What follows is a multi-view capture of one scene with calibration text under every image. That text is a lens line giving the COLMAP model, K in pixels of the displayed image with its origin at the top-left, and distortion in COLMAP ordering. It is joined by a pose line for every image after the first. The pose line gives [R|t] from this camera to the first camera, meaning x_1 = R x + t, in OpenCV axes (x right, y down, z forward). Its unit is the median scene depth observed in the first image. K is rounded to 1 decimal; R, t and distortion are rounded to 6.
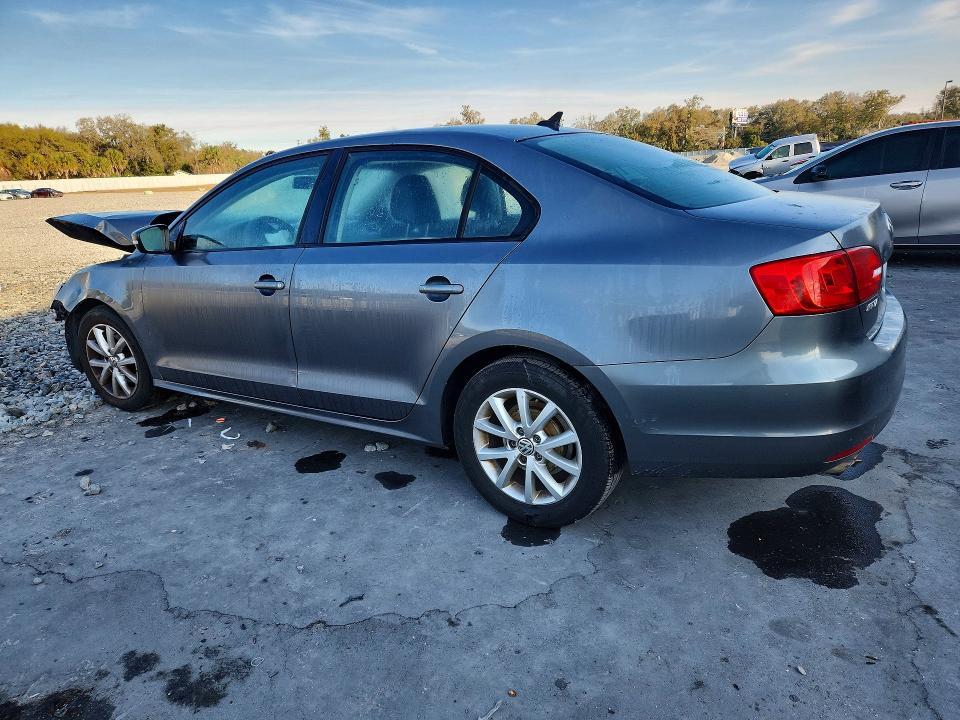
lens RADIAL K [[646.7, 0, 480.0], [0, 646.7, 360.0], [0, 0, 1]] dist [0.052063, -0.035412]
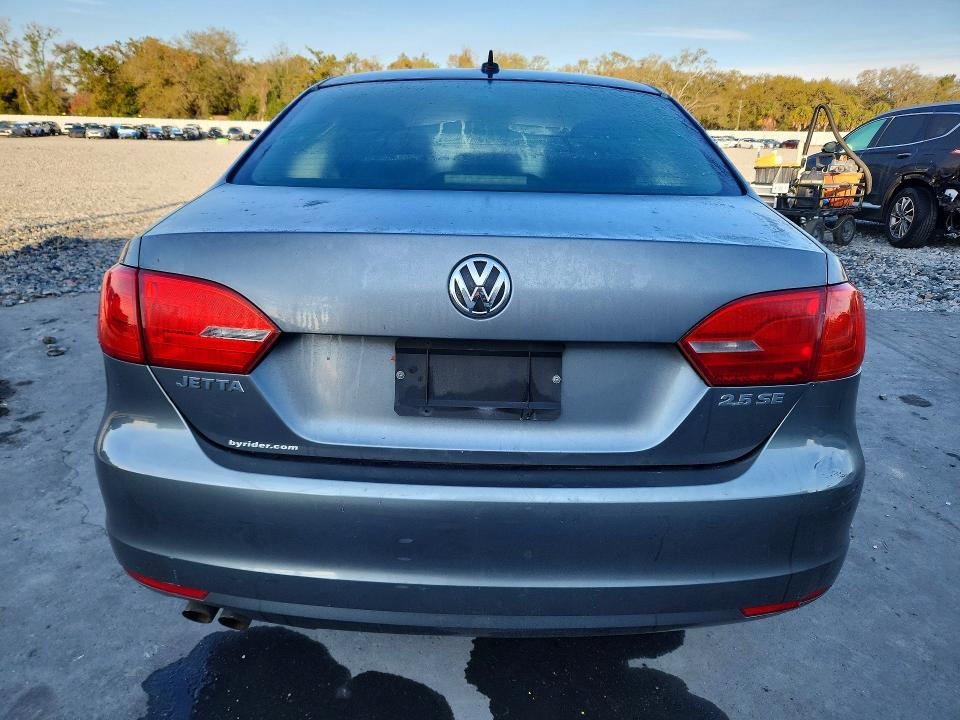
lens RADIAL K [[646.7, 0, 480.0], [0, 646.7, 360.0], [0, 0, 1]] dist [0.052063, -0.035412]
pose [[0.515184, 0.333724, -0.789439, 1.110759], [-0.283555, 0.935577, 0.210455, -0.282577], [0.808815, 0.115427, 0.576624, 0.817427]]
